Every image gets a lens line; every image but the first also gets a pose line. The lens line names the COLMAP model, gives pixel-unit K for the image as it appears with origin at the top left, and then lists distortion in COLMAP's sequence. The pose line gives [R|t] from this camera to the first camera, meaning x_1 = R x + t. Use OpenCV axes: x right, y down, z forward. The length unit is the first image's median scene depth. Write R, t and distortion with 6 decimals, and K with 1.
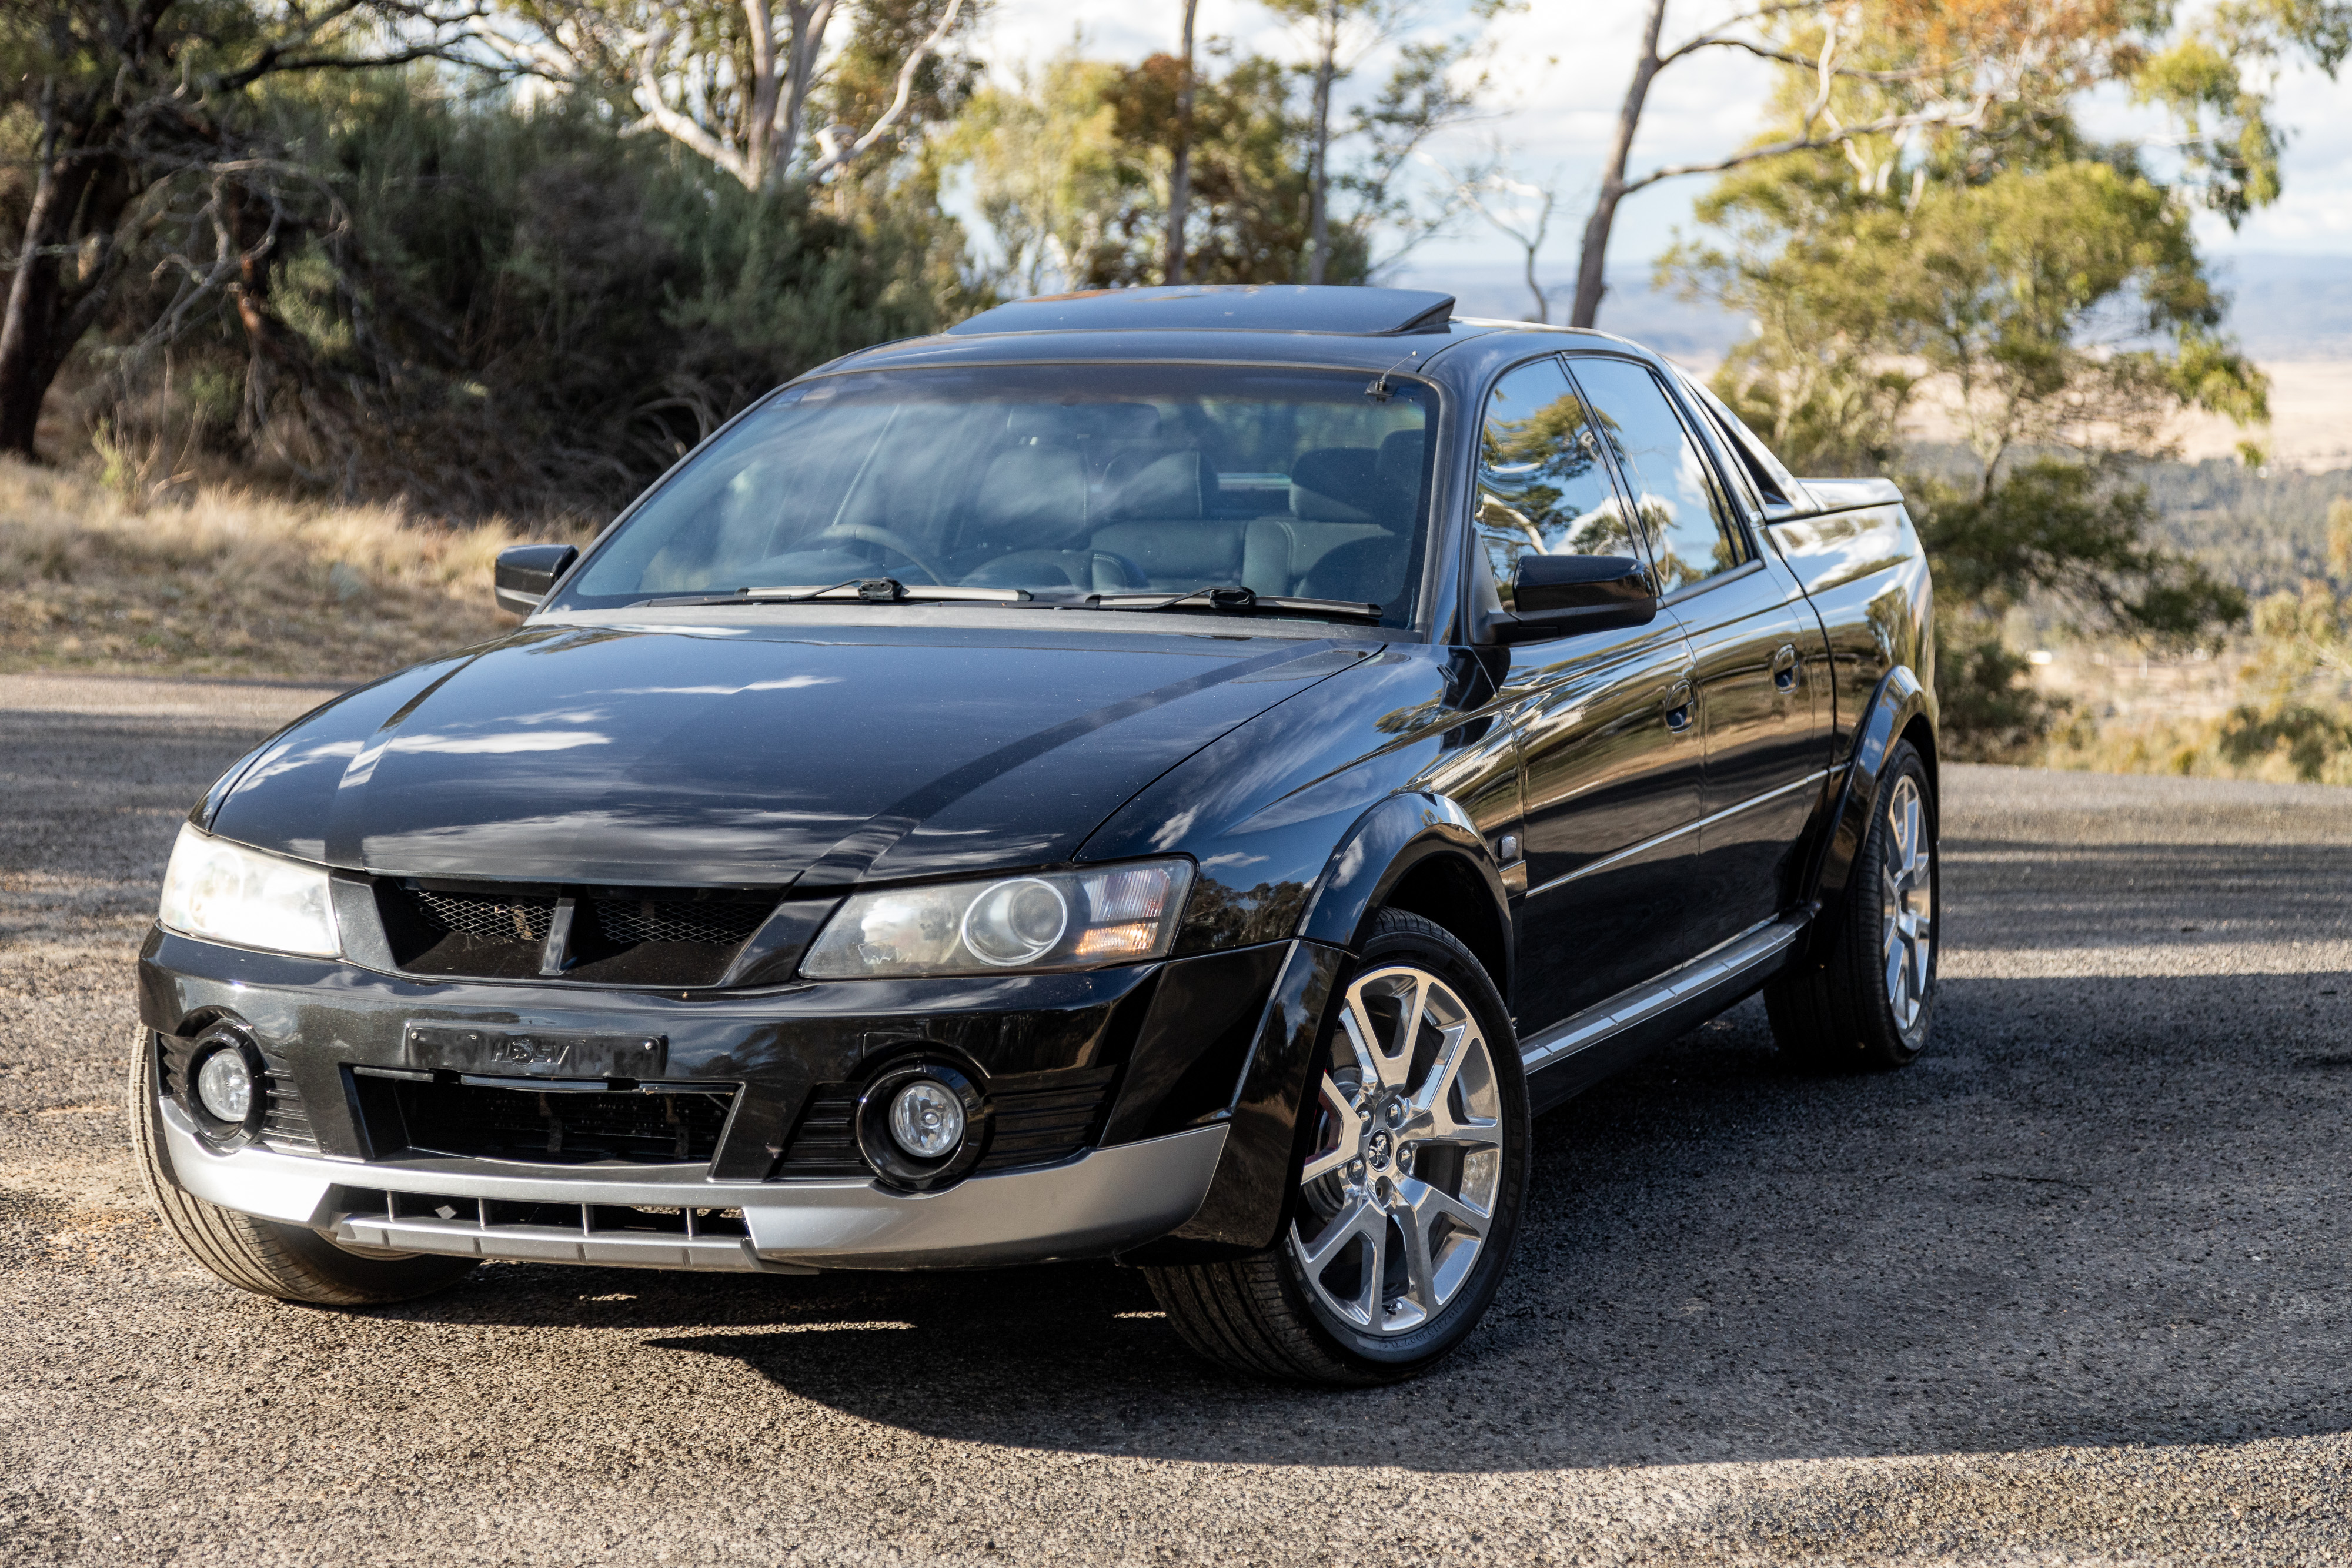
lens RADIAL K [[5396.6, 0, 1176.0], [0, 5396.6, 784.0], [0, 0, 1]] dist [0.049320, -0.668781]
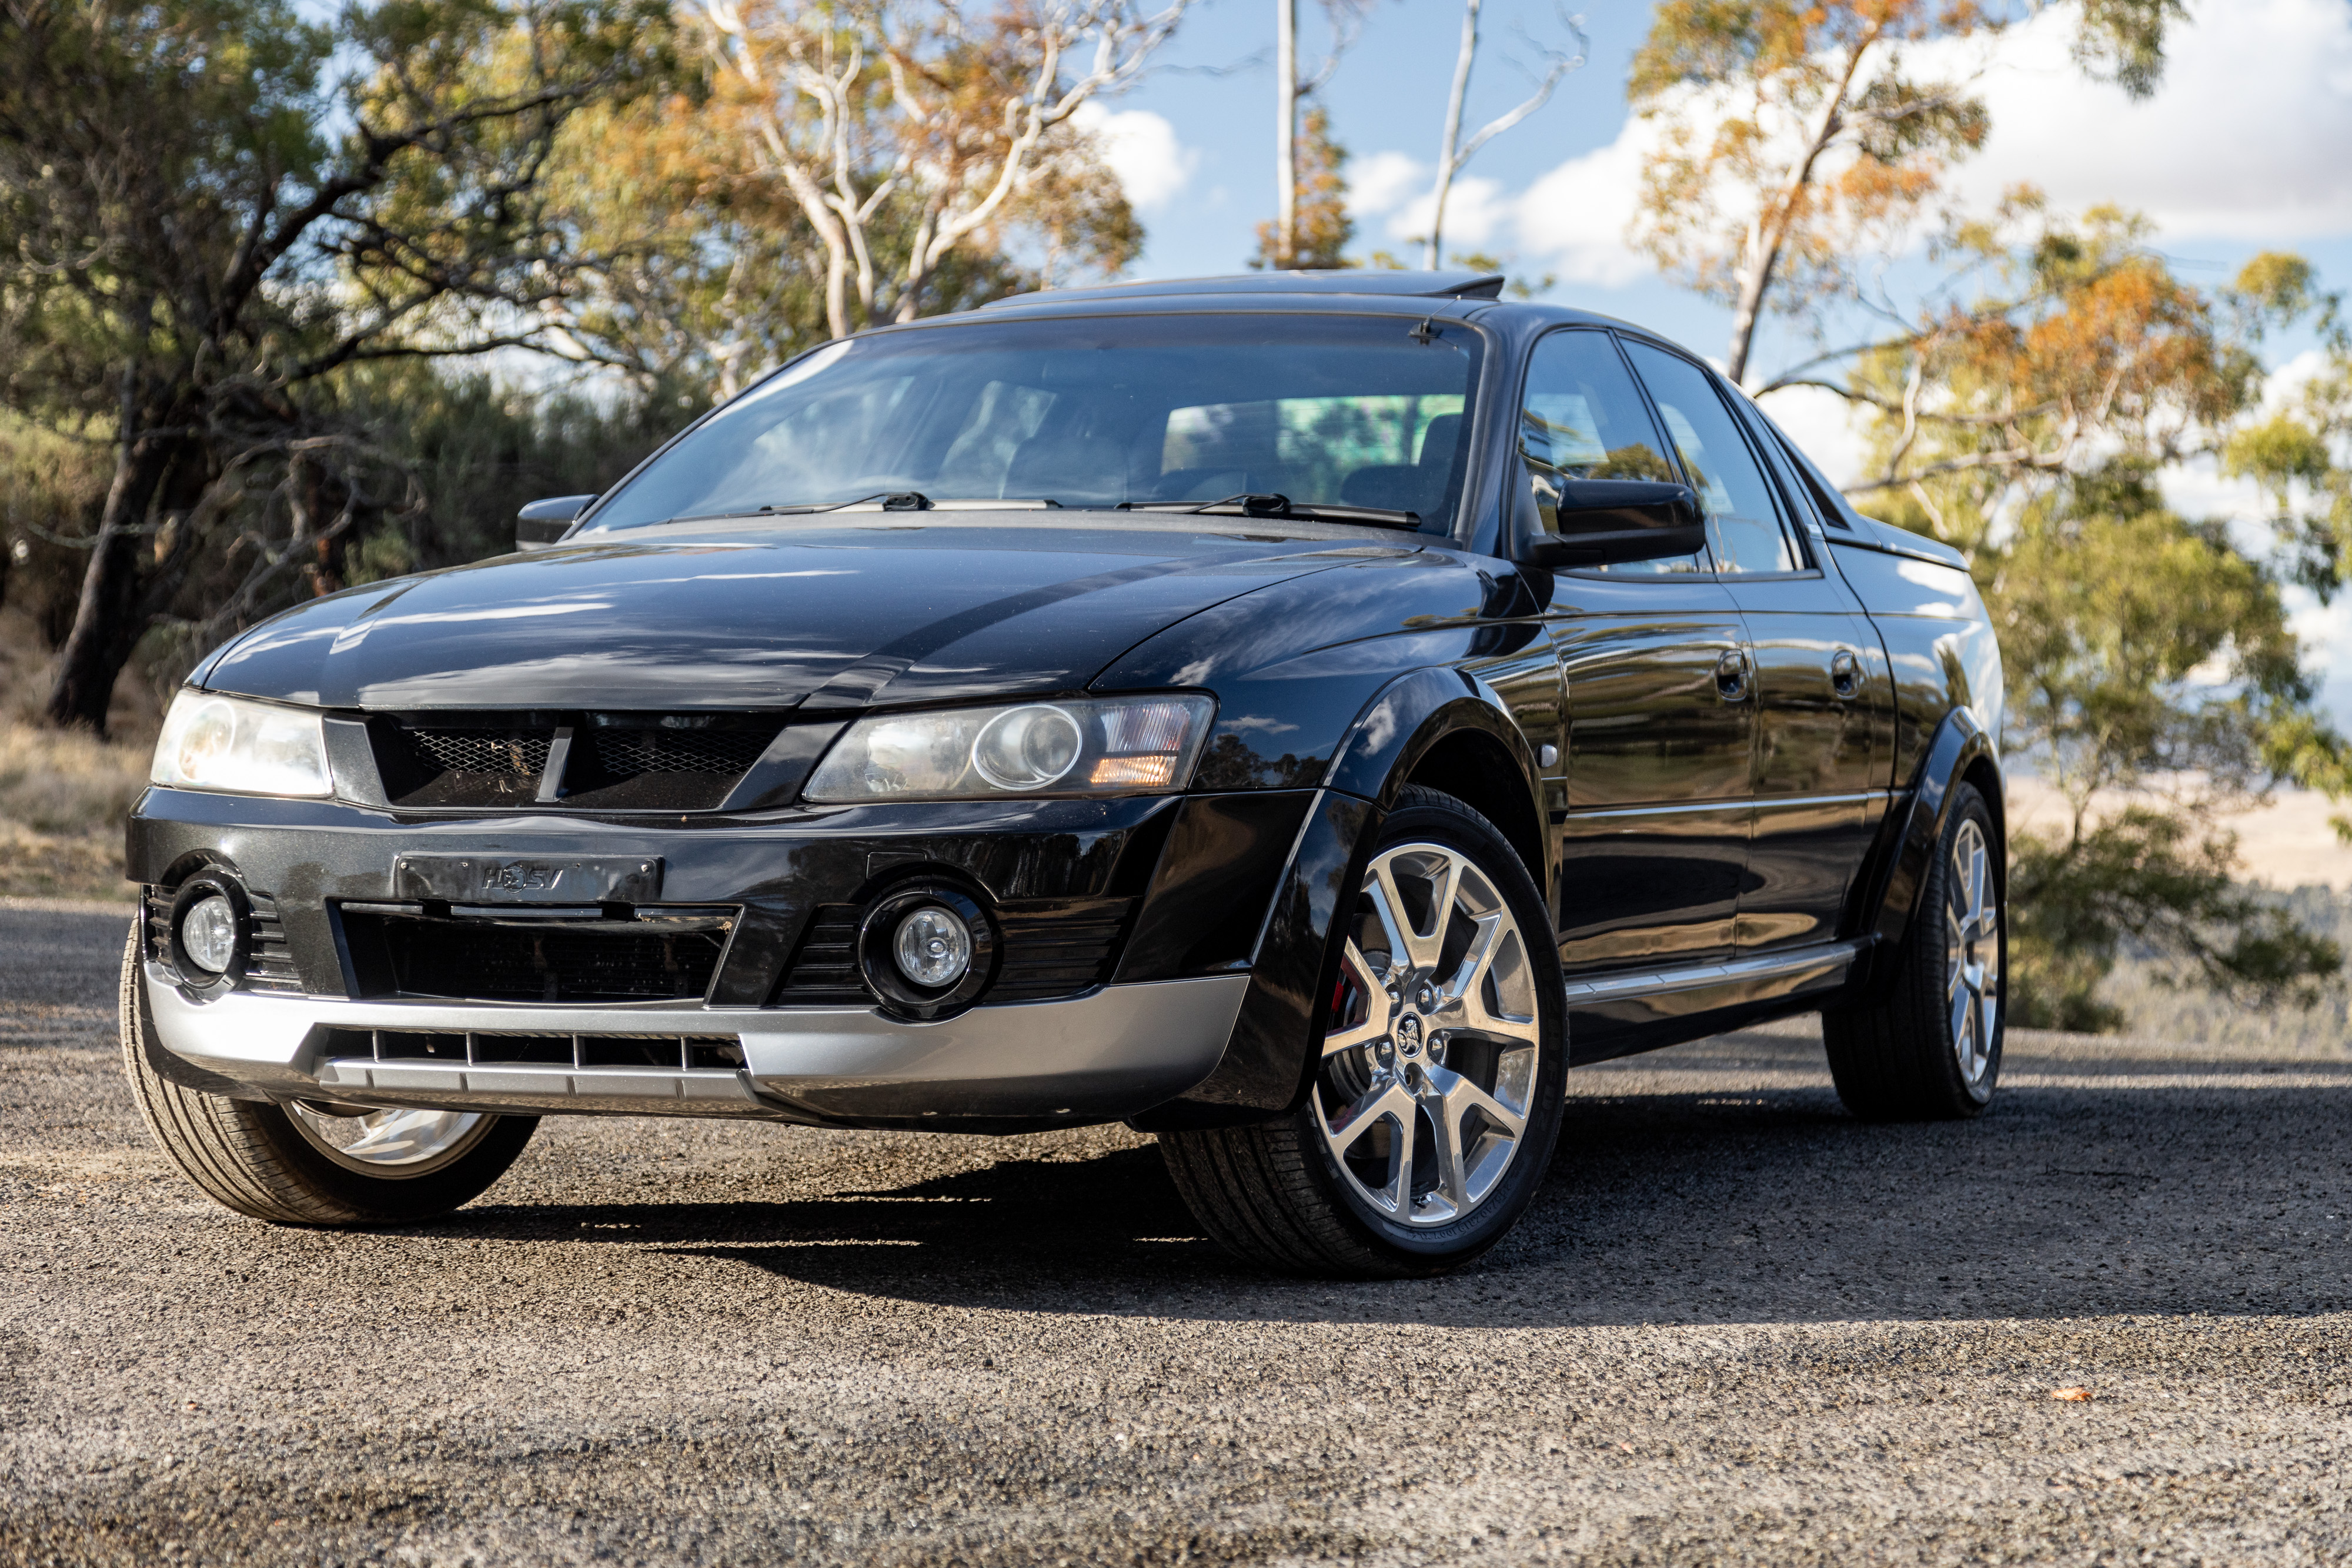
lens RADIAL K [[5396.6, 0, 1176.0], [0, 5396.6, 784.0], [0, 0, 1]] dist [0.049320, -0.668781]
pose [[0.999790, 0.009058, -0.018396, 0.013416], [-0.010678, 0.995889, -0.089955, 0.109969], [0.017506, 0.090133, 0.995776, 0.038898]]
